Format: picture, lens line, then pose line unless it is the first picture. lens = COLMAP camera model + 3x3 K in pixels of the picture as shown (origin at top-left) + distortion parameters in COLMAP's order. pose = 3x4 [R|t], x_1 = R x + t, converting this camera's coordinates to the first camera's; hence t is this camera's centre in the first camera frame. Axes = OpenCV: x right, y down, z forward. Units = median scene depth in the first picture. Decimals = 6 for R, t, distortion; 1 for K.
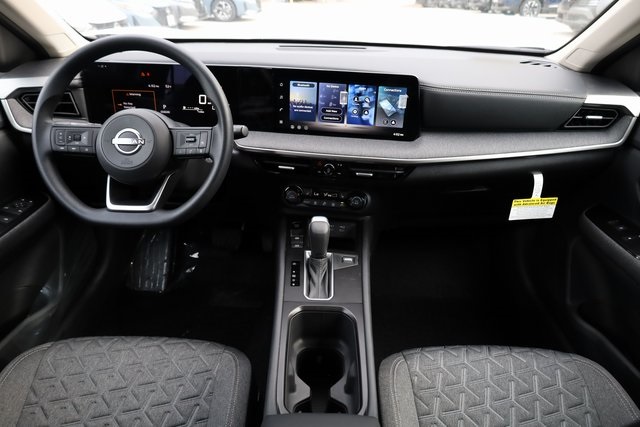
lens RADIAL K [[421.7, 0, 322.1], [0, 421.7, 216.6], [0, 0, 1]] dist [-0.006393, 0.002624]
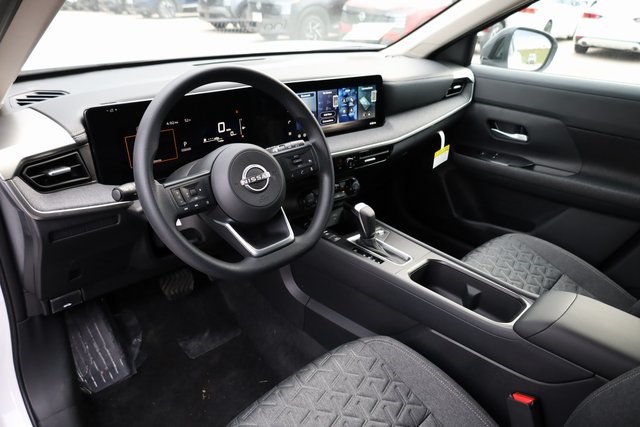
lens RADIAL K [[421.7, 0, 321.7], [0, 421.7, 214.6], [0, 0, 1]] dist [-0.006393, 0.002624]
pose [[0.726548, -0.322906, 0.606515, -0.773342], [0.325746, 0.939067, 0.109742, -0.129646], [-0.604994, 0.117837, 0.787462, 0.154997]]
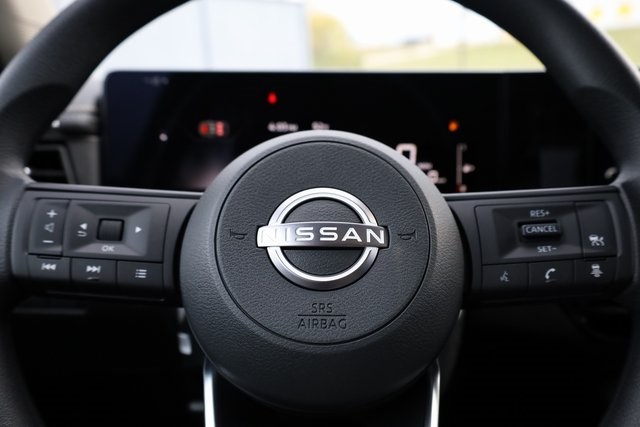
lens RADIAL K [[537.7, 0, 319.1], [0, 537.7, 209.7], [0, 0, 1]] dist [0.020412, 0.004862]
pose [[0.999869, -0.012130, 0.010734, -0.380738], [0.015015, 0.942649, -0.333449, -0.070226], [-0.006074, 0.333566, 0.942707, 0.565583]]
